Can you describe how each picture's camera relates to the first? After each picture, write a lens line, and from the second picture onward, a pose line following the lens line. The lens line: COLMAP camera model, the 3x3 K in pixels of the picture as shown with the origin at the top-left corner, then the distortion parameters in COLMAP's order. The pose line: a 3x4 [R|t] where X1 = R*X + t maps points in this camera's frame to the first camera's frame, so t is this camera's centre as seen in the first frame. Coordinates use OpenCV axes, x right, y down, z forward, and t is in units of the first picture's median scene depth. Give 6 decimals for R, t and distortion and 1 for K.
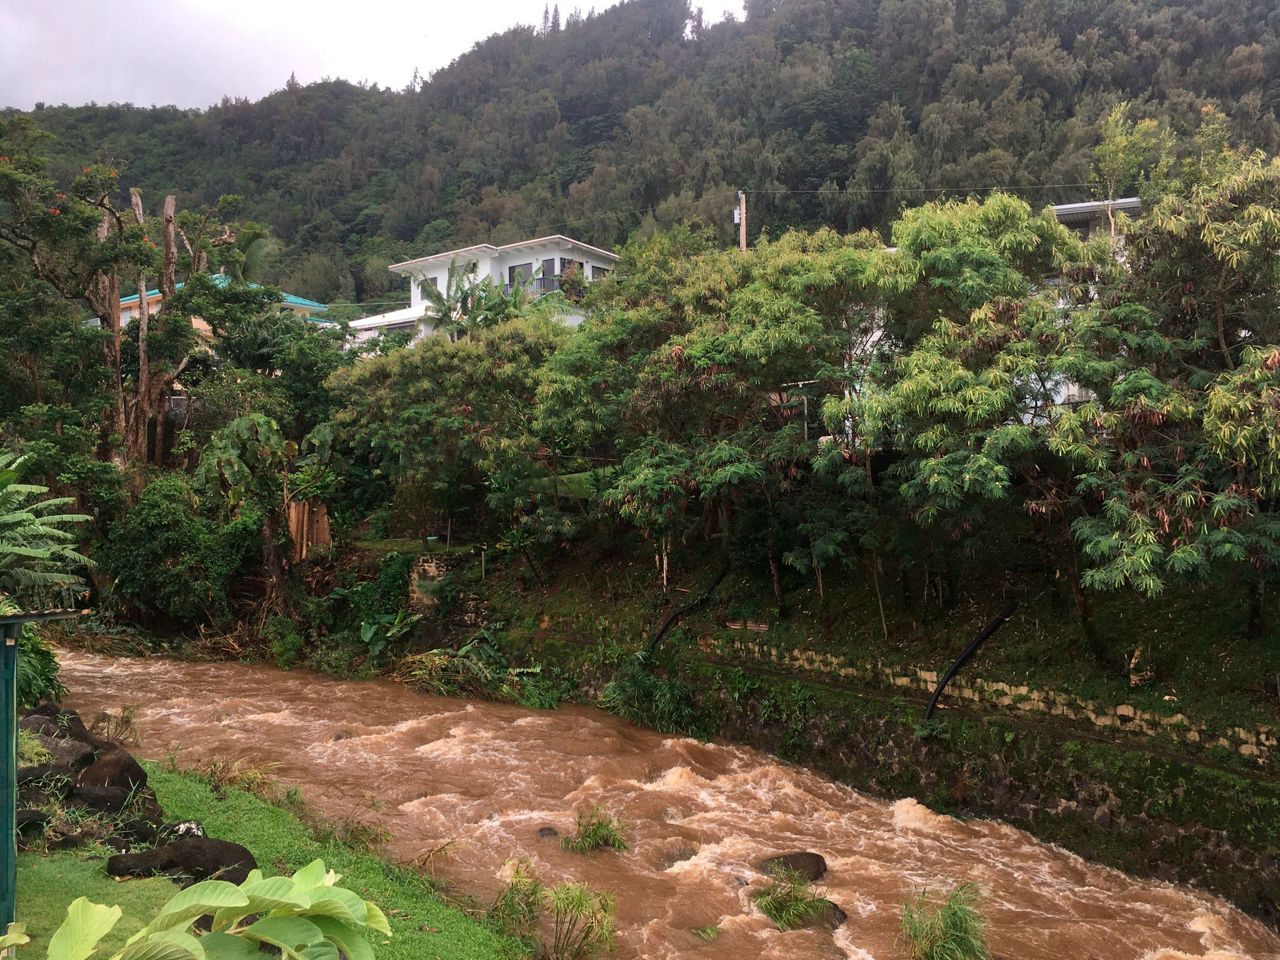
lens RADIAL K [[1089.3, 0, 640.0], [0, 1089.3, 480.0], [0, 0, 1]] dist [0.087611, -0.127468]
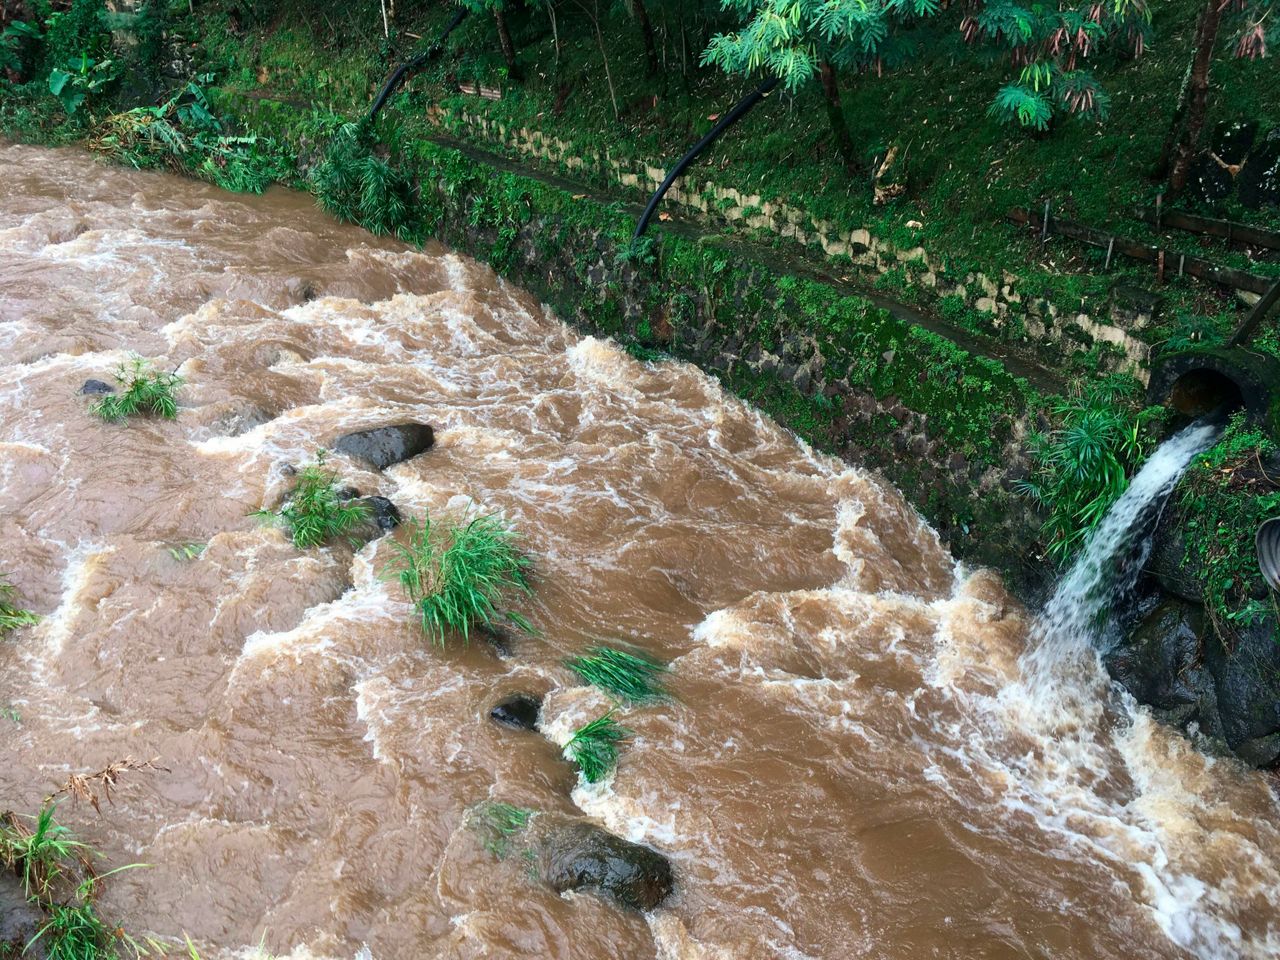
lens RADIAL K [[1089.3, 0, 640.0], [0, 1089.3, 480.0], [0, 0, 1]] dist [0.087611, -0.127468]
pose [[0.999897, 0.009954, 0.010325, 0.262382], [-0.013692, 0.876832, 0.480603, 0.003391], [-0.004269, -0.480695, 0.876878, 0.264474]]
